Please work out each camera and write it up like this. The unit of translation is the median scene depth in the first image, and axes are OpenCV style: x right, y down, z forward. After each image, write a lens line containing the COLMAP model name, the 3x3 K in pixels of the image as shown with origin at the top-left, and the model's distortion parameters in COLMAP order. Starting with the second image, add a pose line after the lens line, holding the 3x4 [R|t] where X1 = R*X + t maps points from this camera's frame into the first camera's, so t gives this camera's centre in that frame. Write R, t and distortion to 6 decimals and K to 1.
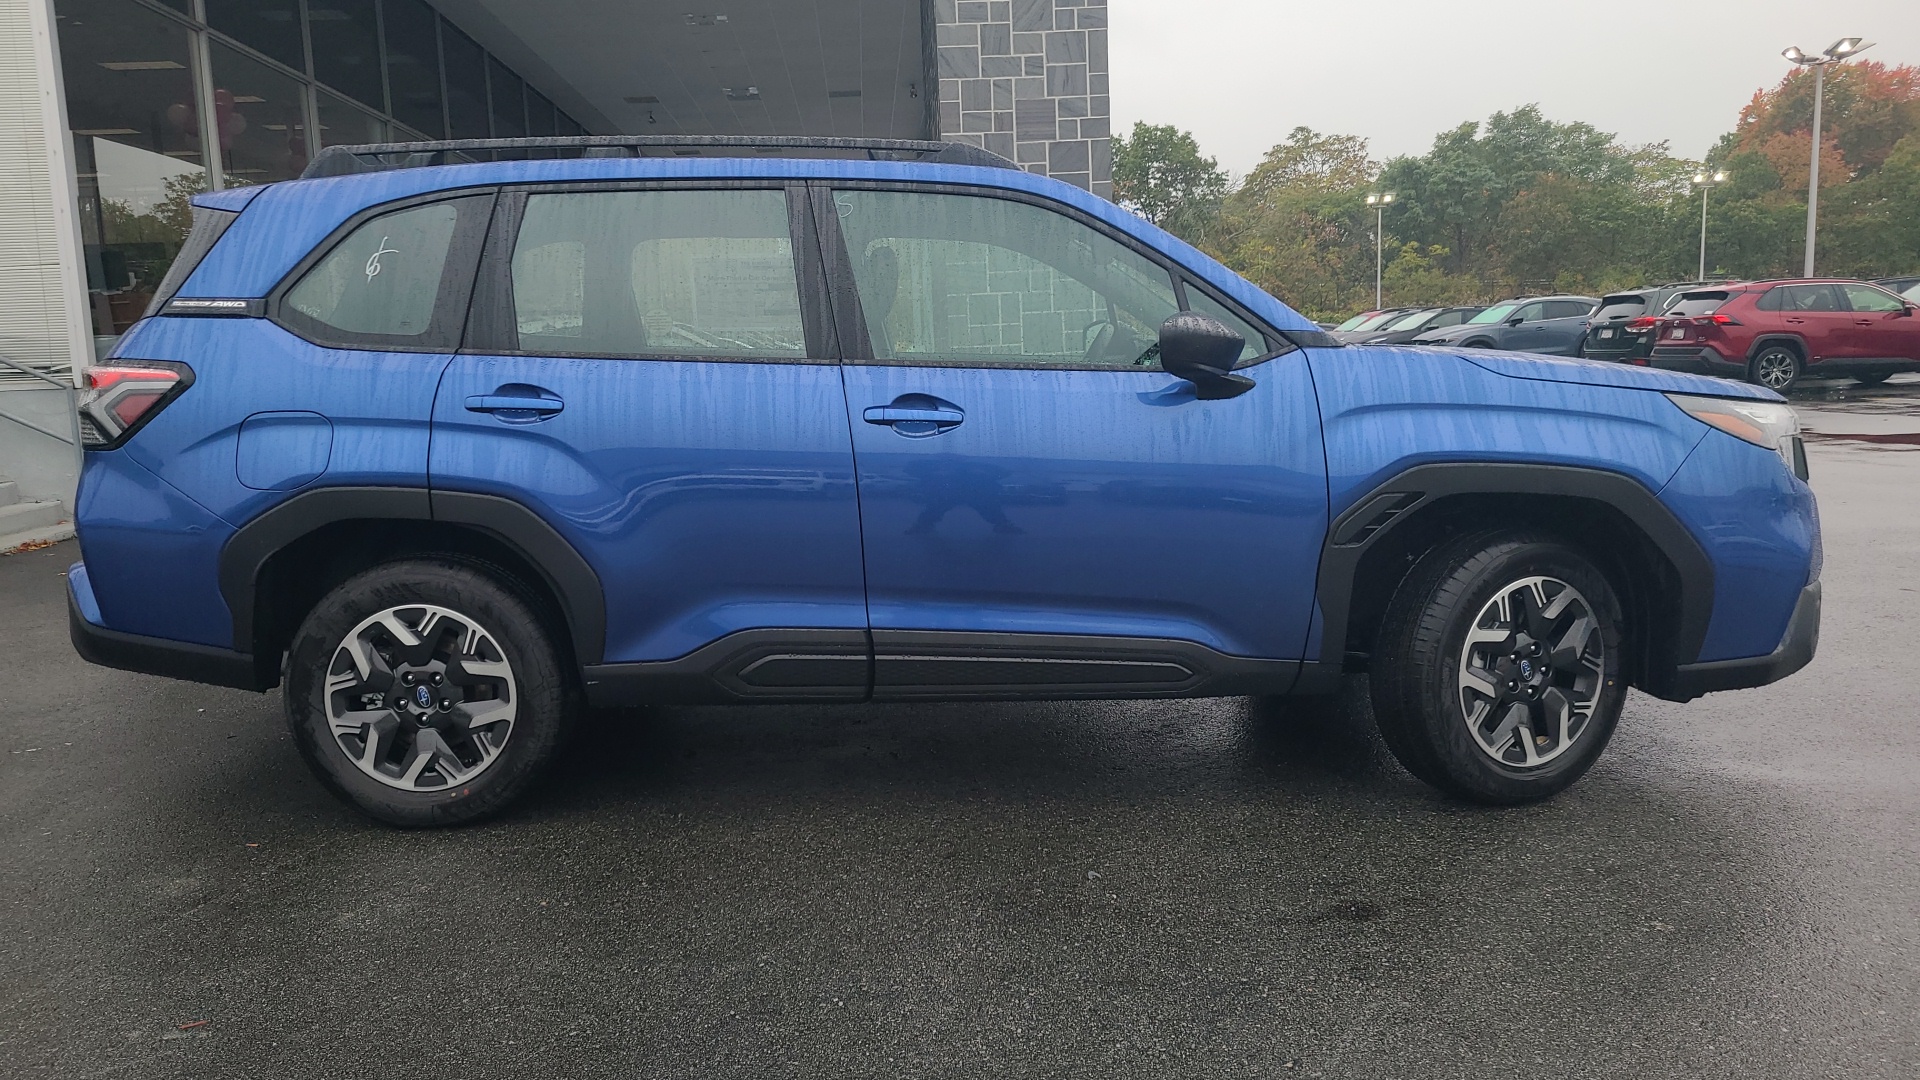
lens RADIAL K [[1461.7, 0, 943.6], [0, 1461.7, 538.9], [0, 0, 1]] dist [0.074158, -0.048526]
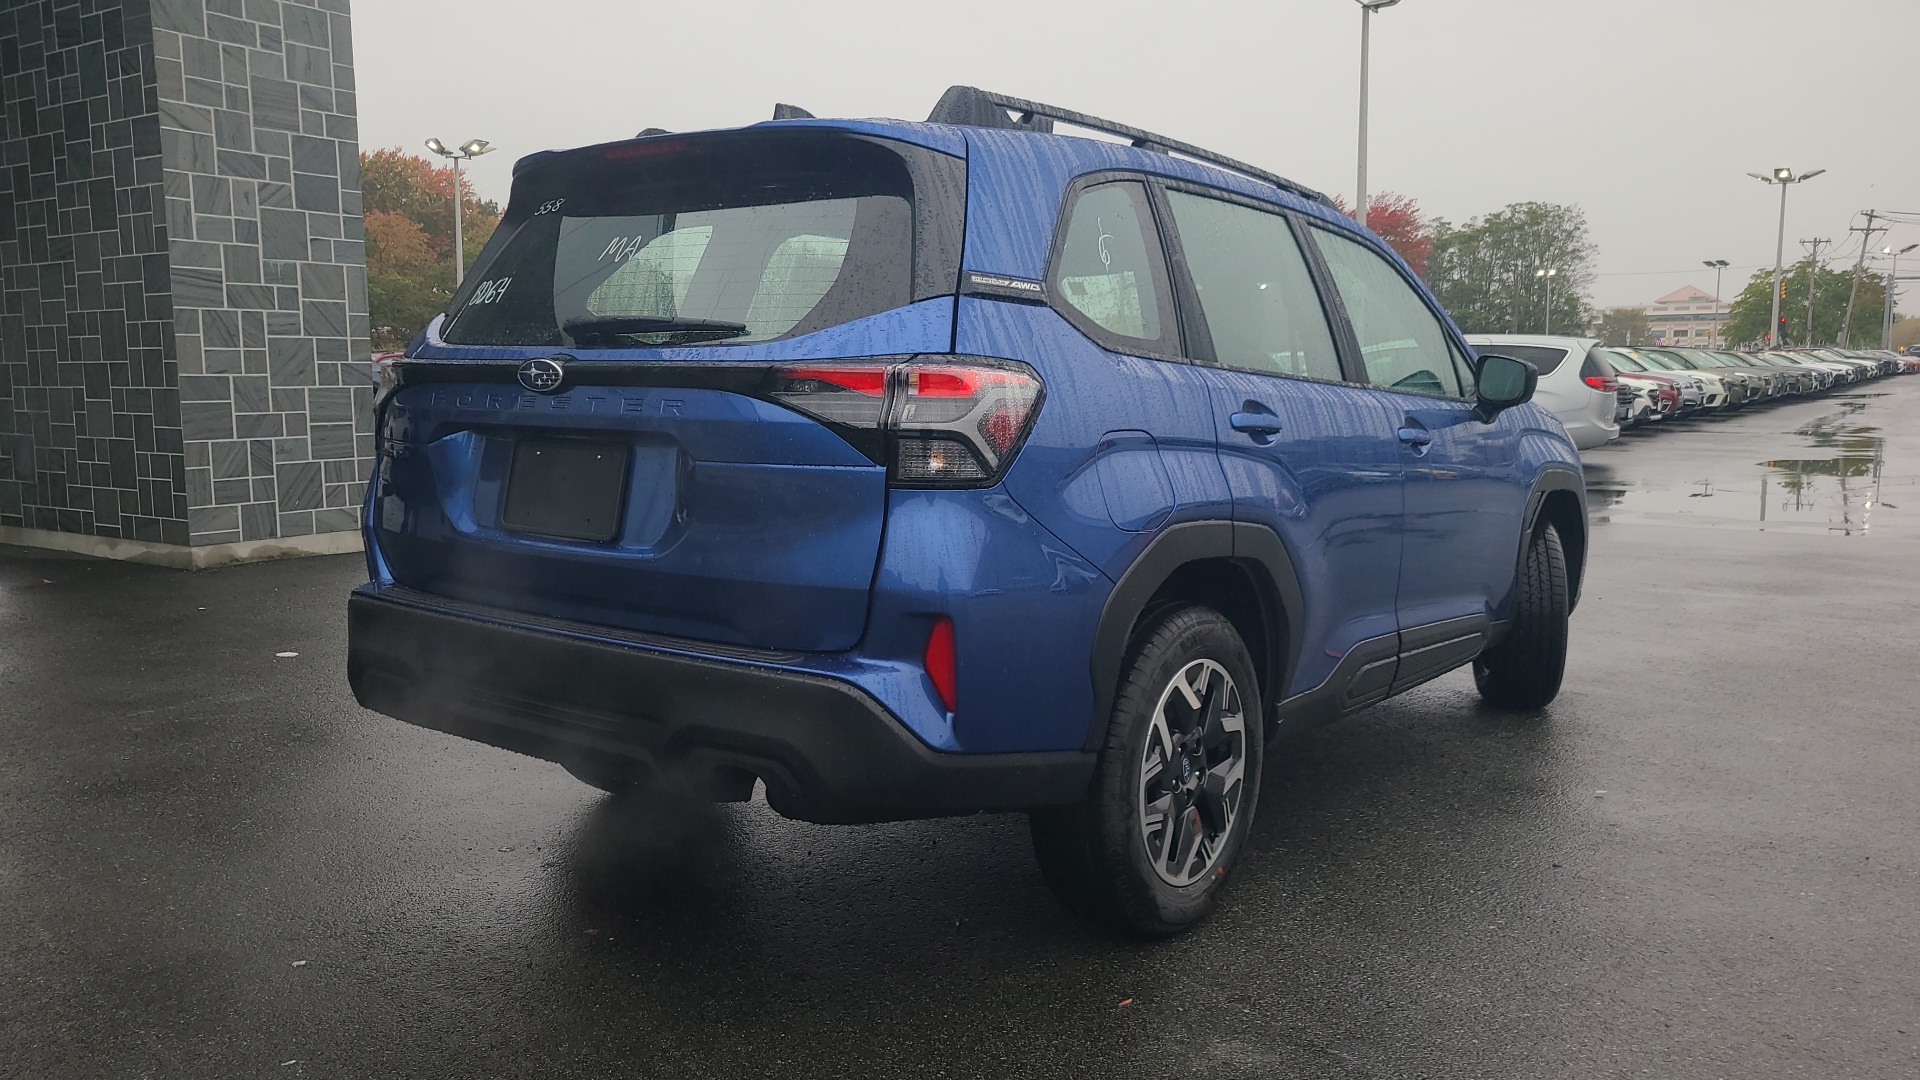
lens RADIAL K [[1461.7, 0, 943.6], [0, 1461.7, 538.9], [0, 0, 1]] dist [0.074158, -0.048526]
pose [[0.578652, -0.053400, 0.813825, -1.110366], [0.085247, 0.996348, 0.004763, -0.040191], [-0.811107, 0.066620, 0.581091, 0.620426]]
